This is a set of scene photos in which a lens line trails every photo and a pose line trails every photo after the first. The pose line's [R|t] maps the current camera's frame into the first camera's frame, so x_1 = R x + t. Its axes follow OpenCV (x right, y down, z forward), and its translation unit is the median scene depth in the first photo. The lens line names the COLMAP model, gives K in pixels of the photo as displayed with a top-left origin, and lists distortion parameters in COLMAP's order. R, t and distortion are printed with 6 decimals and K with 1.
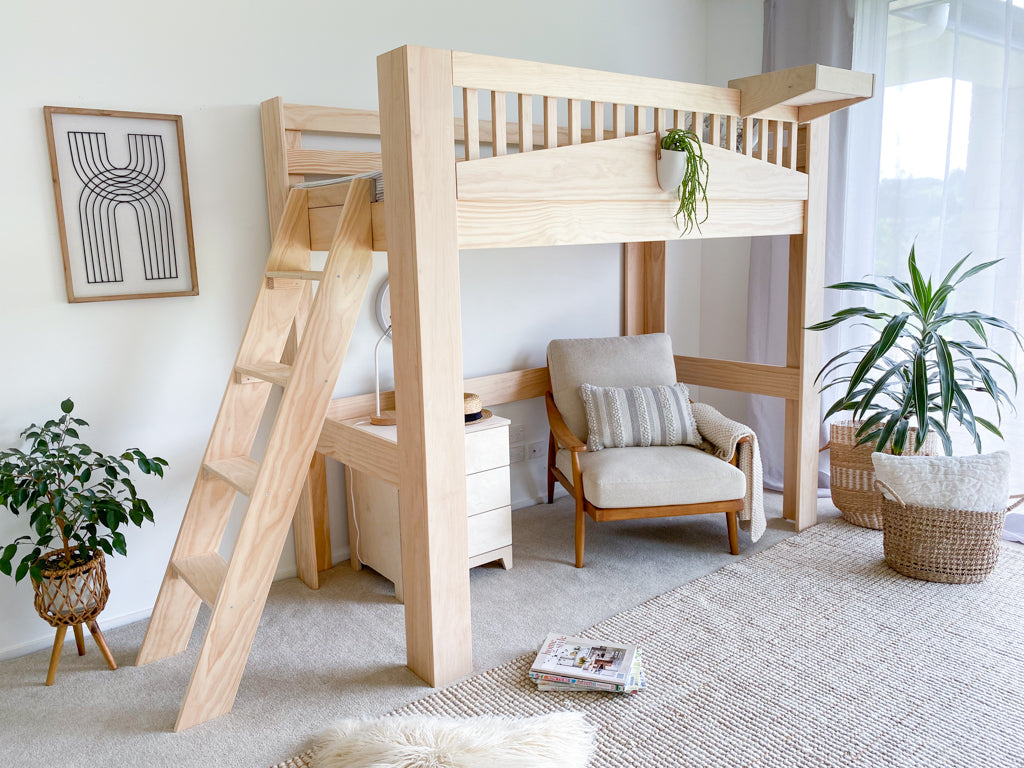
lens RADIAL K [[791.0, 0, 520.4], [0, 791.0, 363.5], [0, 0, 1]] dist [0.003310, -0.006888]
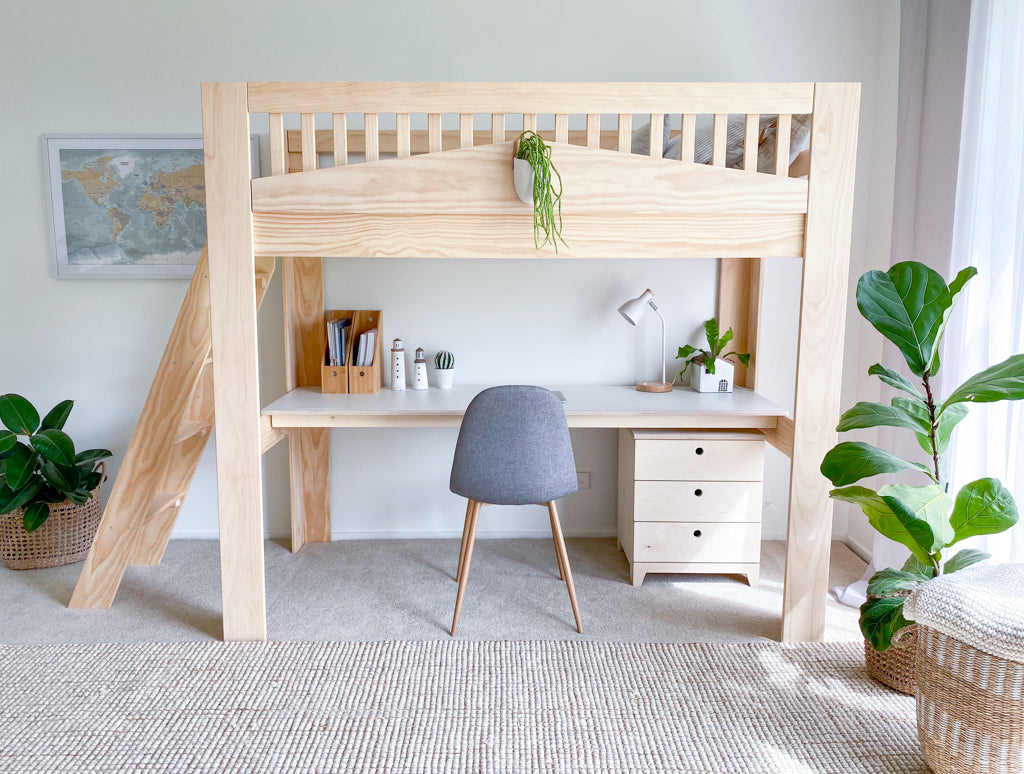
lens RADIAL K [[832.6, 0, 513.0], [0, 832.6, 378.4], [0, 0, 1]] dist [0.000336, -0.004293]
pose [[0.796193, 0.110454, -0.594875, 0.805860], [-0.124552, 0.992059, 0.017499, -0.033692], [0.592083, 0.060161, 0.803628, 0.241402]]
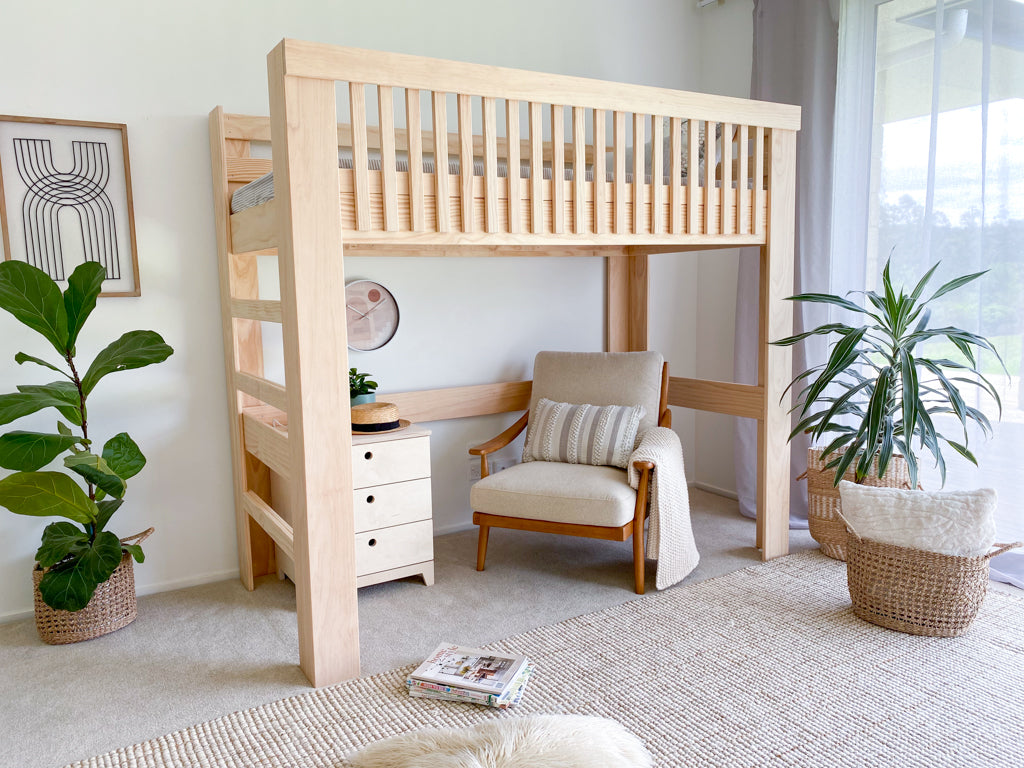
lens RADIAL K [[791.0, 0, 525.9], [0, 791.0, 372.7], [0, 0, 1]] dist [0.003310, -0.006888]
pose [[0.992775, 0.020702, -0.118189, 0.238072], [-0.025649, 0.998851, -0.040494, 0.046535], [0.117215, 0.043233, 0.992165, 0.033532]]
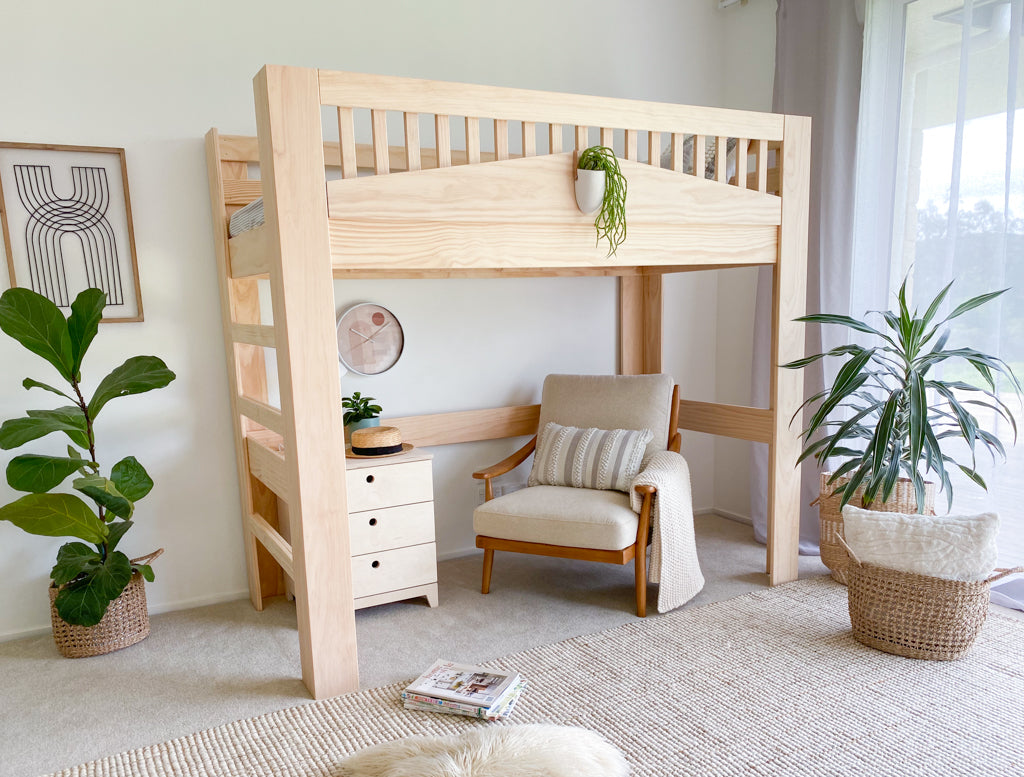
lens RADIAL K [[832.6, 0, 527.2], [0, 832.6, 451.1], [0, 0, 1]] dist [0.000336, -0.004293]
pose [[0.986536, 0.028121, -0.161105, 0.298164], [-0.024203, 0.999363, 0.026232, 0.047317], [0.161740, -0.021980, 0.986589, -0.011863]]
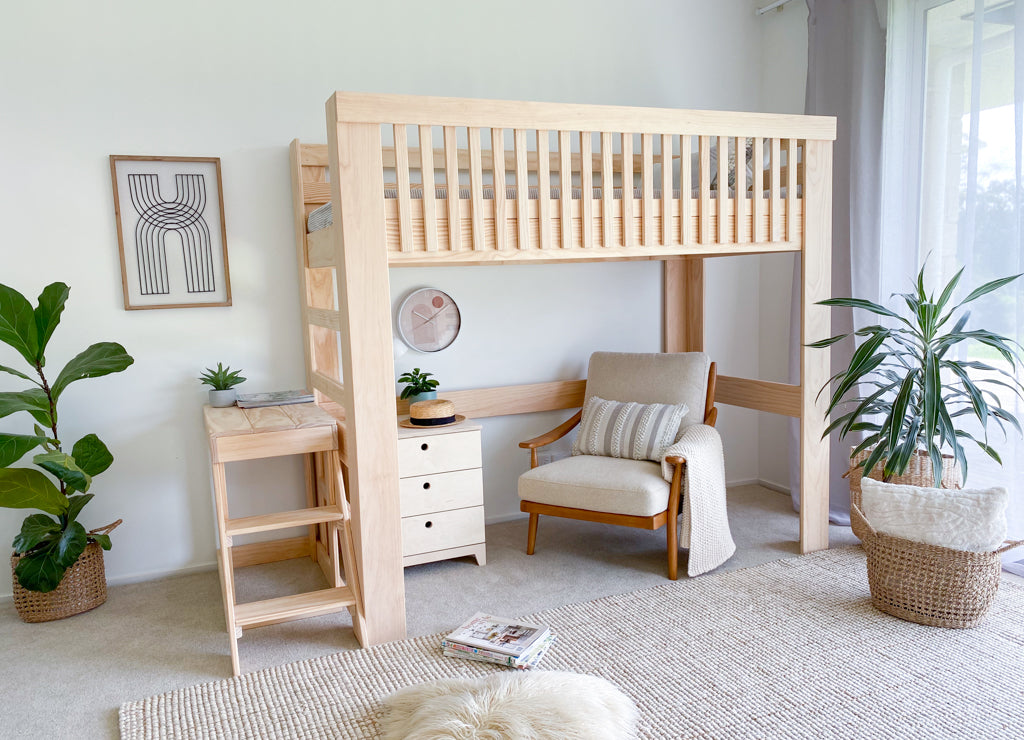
lens RADIAL K [[812.6, 0, 541.1], [0, 812.6, 369.9], [0, 0, 1]] dist [0.006085, -0.017031]
pose [[0.970039, 0.023855, -0.241776, 0.373089], [-0.032363, 0.998987, -0.031281, 0.036409], [0.240785, 0.038168, 0.969828, -0.083917]]
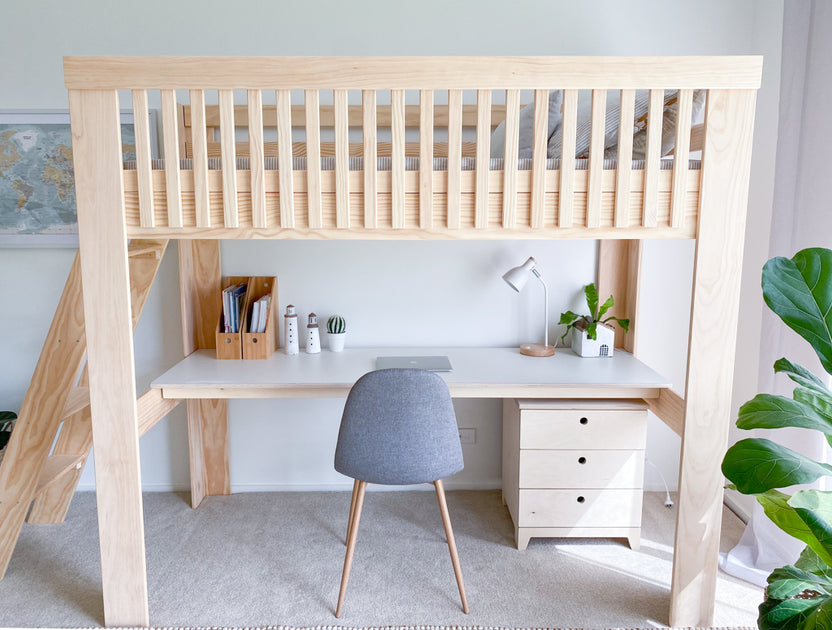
lens RADIAL K [[676.5, 0, 406.7], [0, 676.5, 303.3], [0, 0, 1]] dist [0.000336, -0.004293]
pose [[0.791694, 0.113910, -0.600204, 0.681998], [-0.123685, 0.992003, 0.025121, -0.109902], [0.598266, 0.054348, 0.799452, 0.422634]]
